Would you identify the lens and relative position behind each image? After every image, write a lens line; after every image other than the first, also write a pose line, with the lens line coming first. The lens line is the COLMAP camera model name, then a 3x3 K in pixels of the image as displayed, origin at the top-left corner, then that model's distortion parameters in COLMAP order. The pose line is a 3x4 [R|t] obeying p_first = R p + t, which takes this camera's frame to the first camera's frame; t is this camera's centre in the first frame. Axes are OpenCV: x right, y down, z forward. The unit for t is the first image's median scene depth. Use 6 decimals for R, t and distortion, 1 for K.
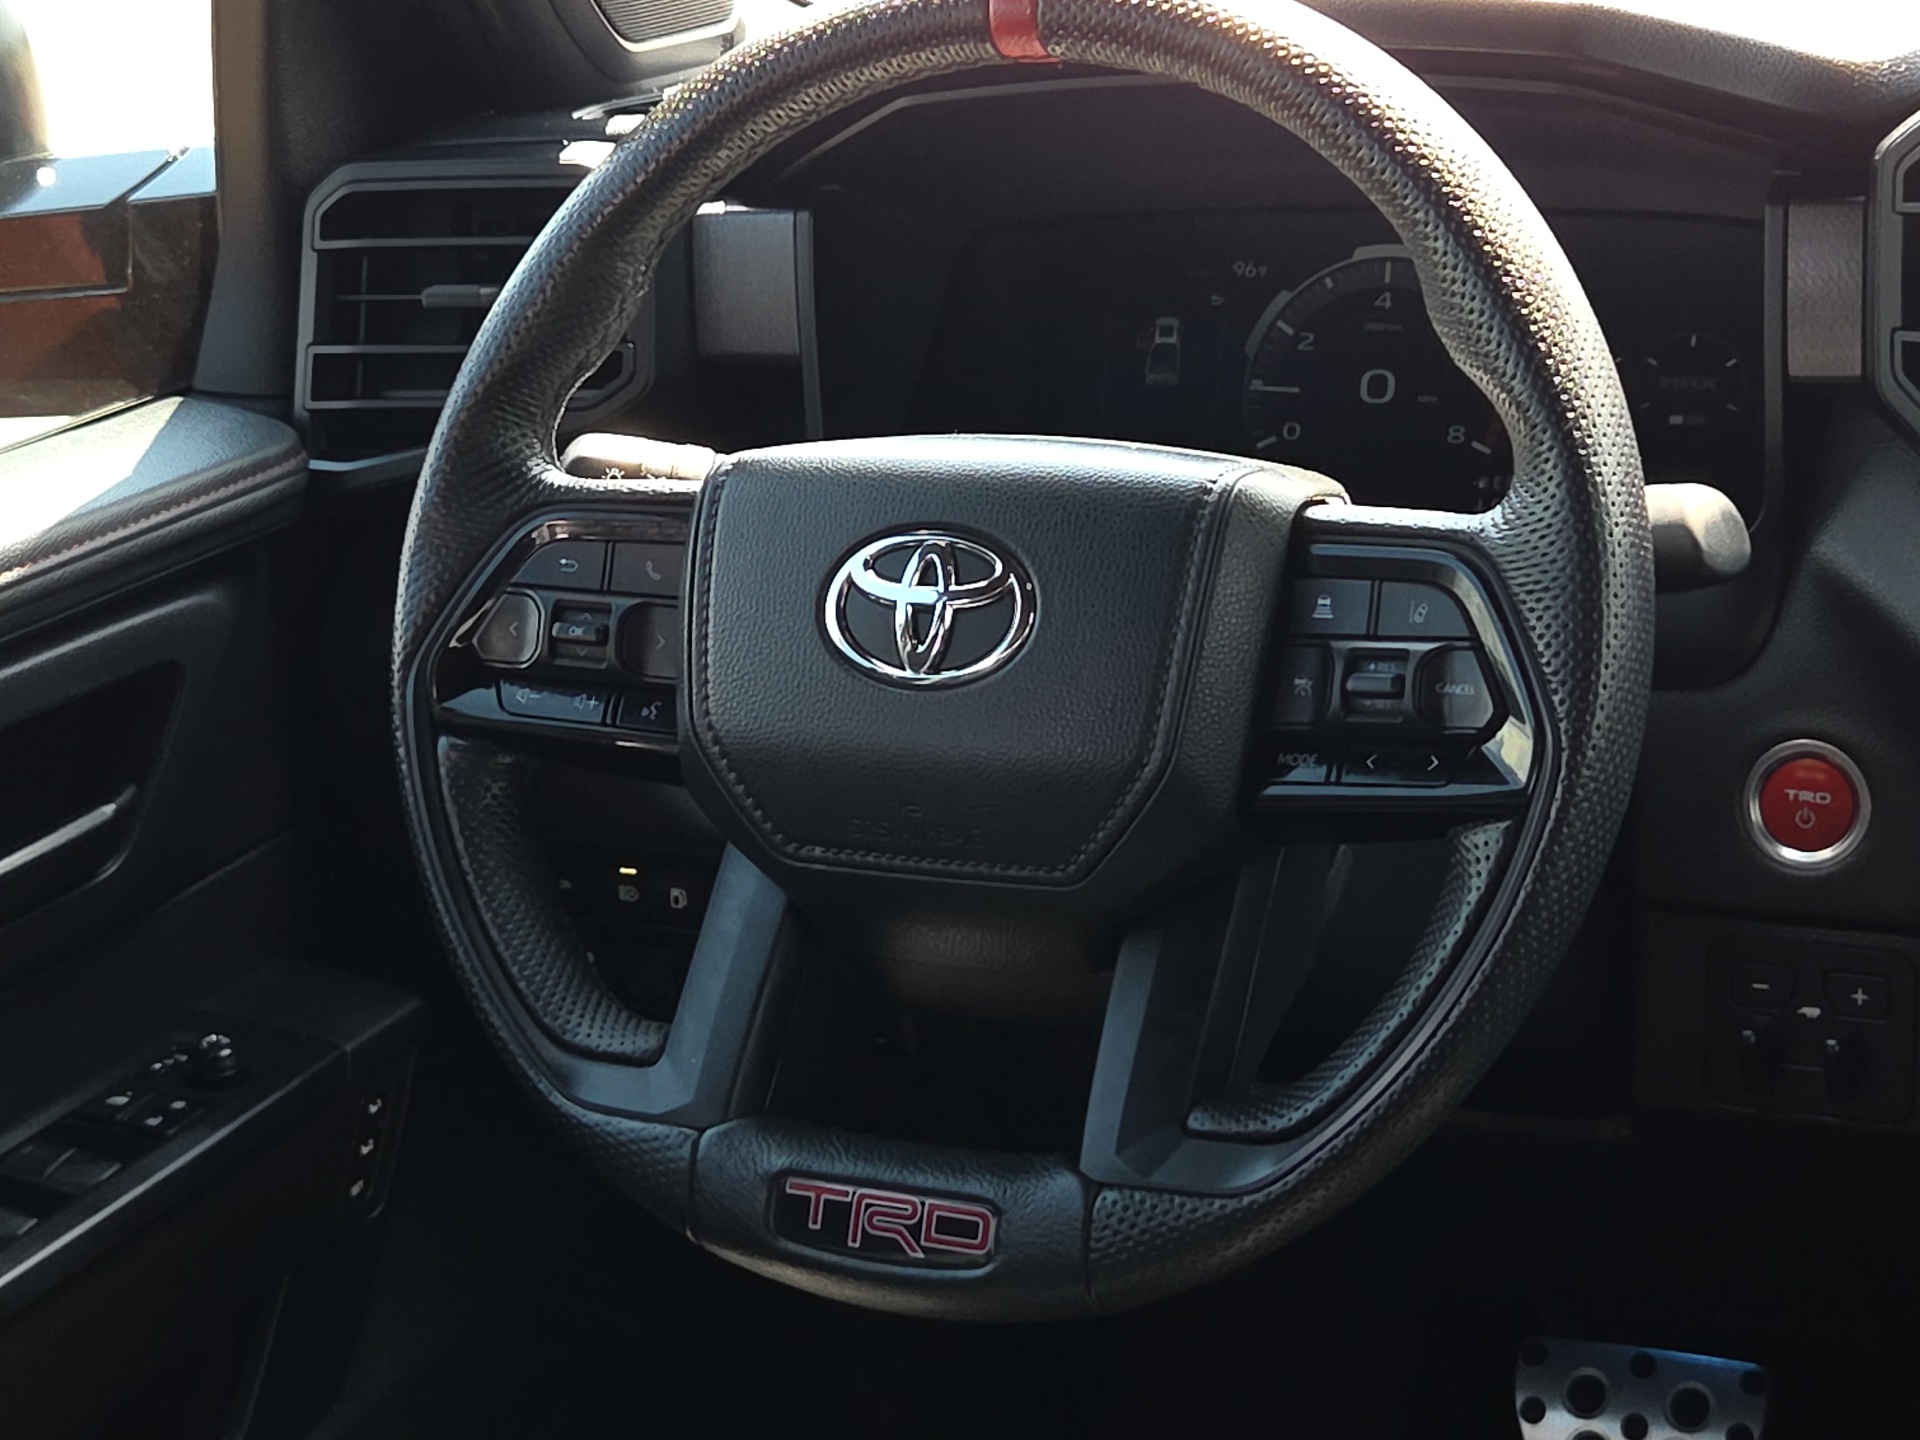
lens RADIAL K [[3542.4, 0, 945.1], [0, 3542.4, 672.3], [0, 0, 1]] dist [0.012478, 0.000000]
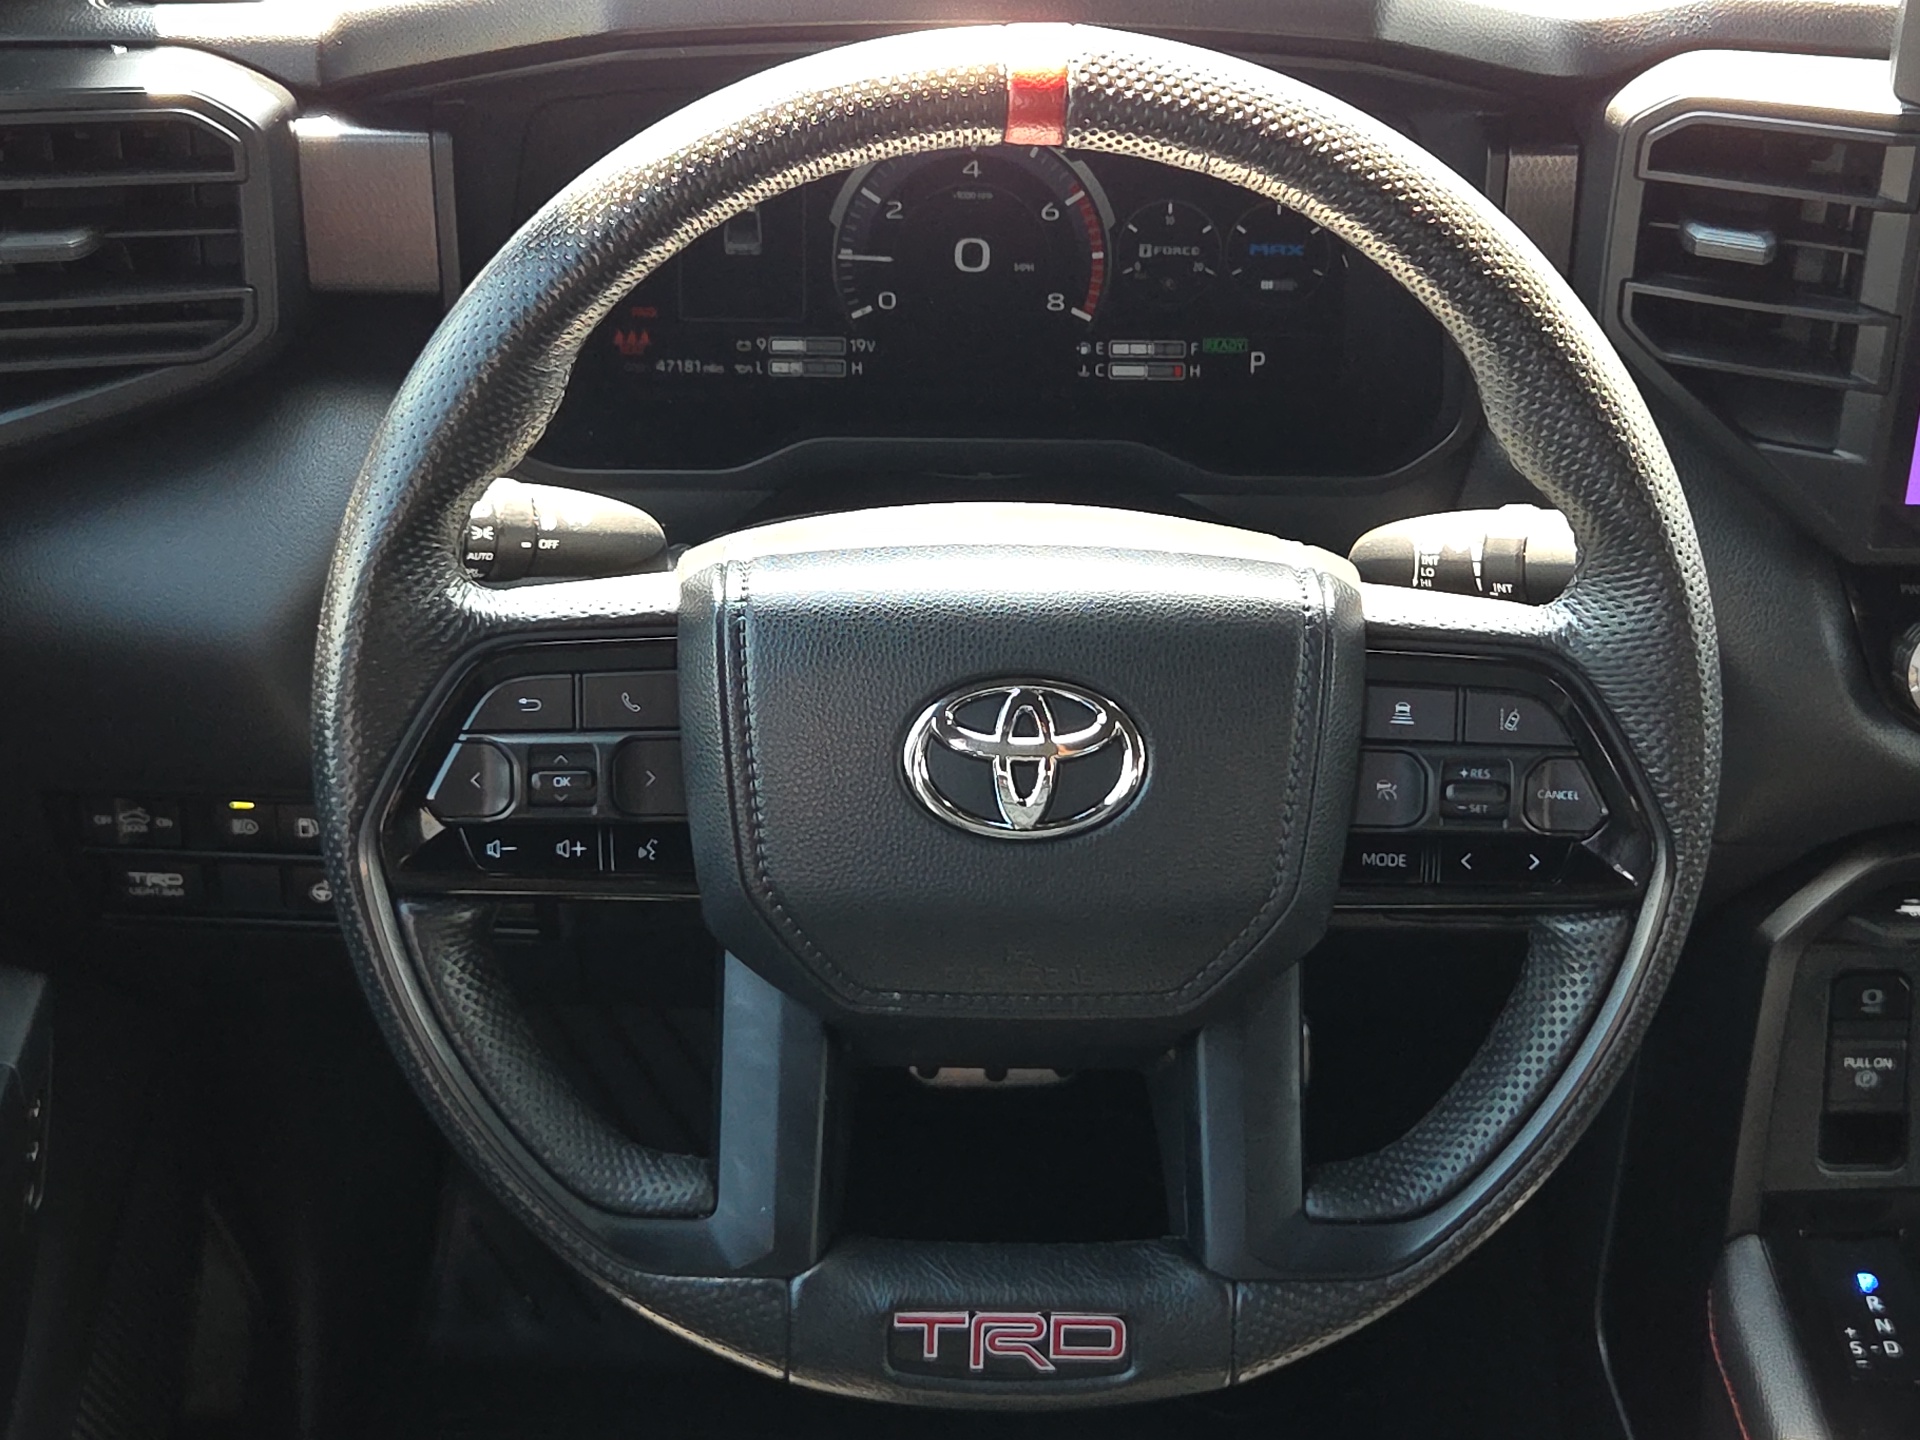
lens RADIAL K [[2949.8, 0, 969.6], [0, 2949.8, 672.4], [0, 0, 1]] dist [0.007099, 0.000000]
pose [[0.875637, -0.161995, 0.454991, -0.334819], [0.036993, 0.961799, 0.271245, -0.228600], [-0.481551, -0.220681, 0.848180, 0.288610]]
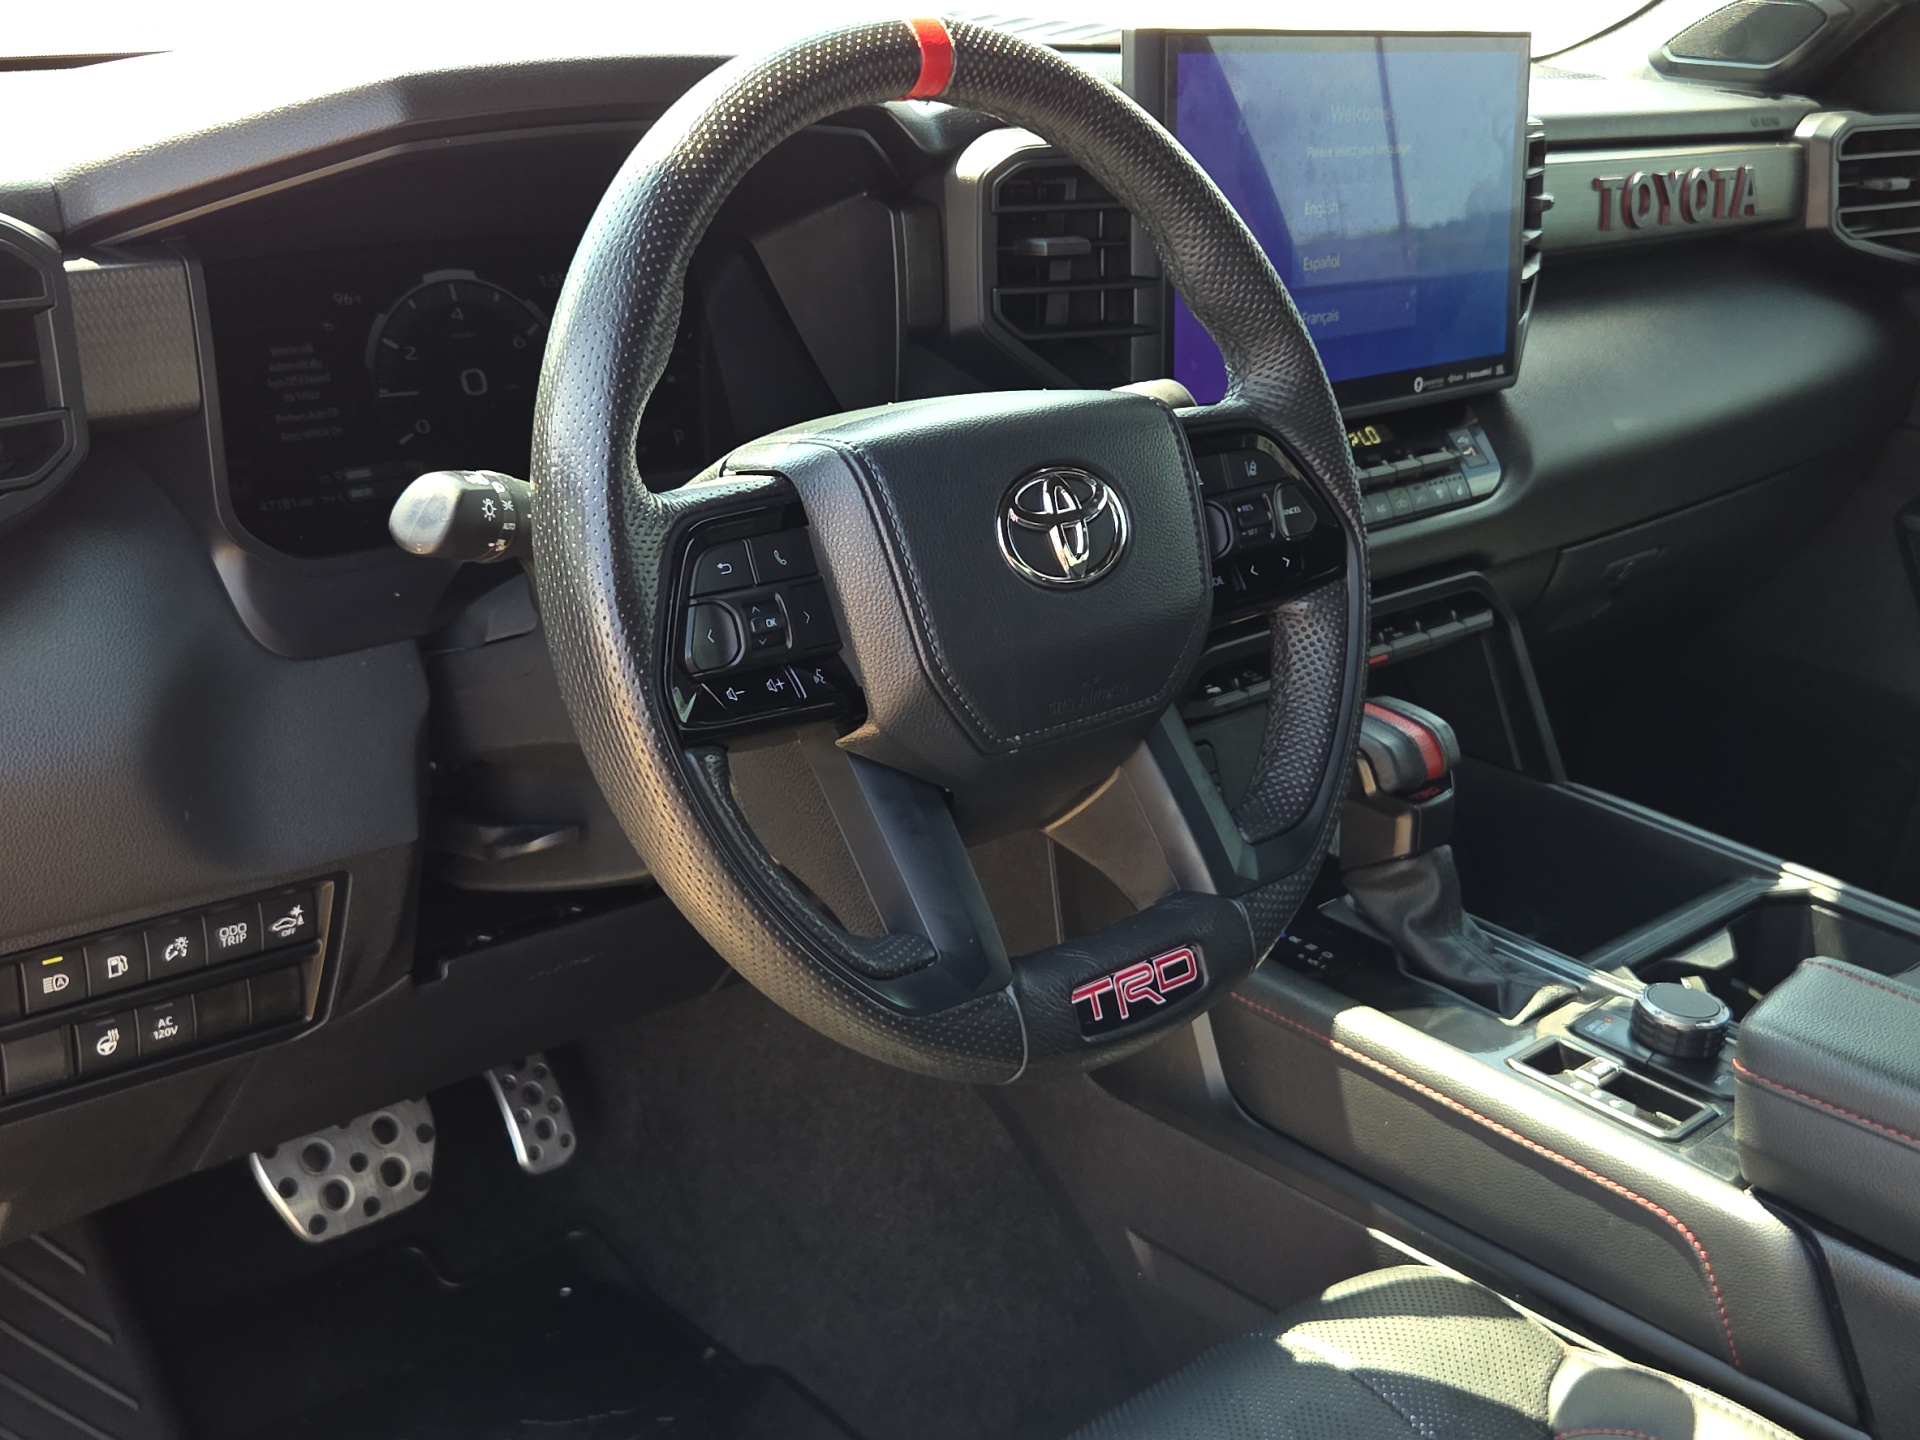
lens RADIAL K [[2265.8, 0, 961.9], [0, 2265.8, 696.5], [0, 0, 1]] dist [-0.002077, 0.000000]
pose [[0.308533, -0.219810, 0.925468, -0.694465], [0.176080, 0.969317, 0.171523, -0.093049], [-0.934774, 0.110036, 0.337770, 0.671396]]
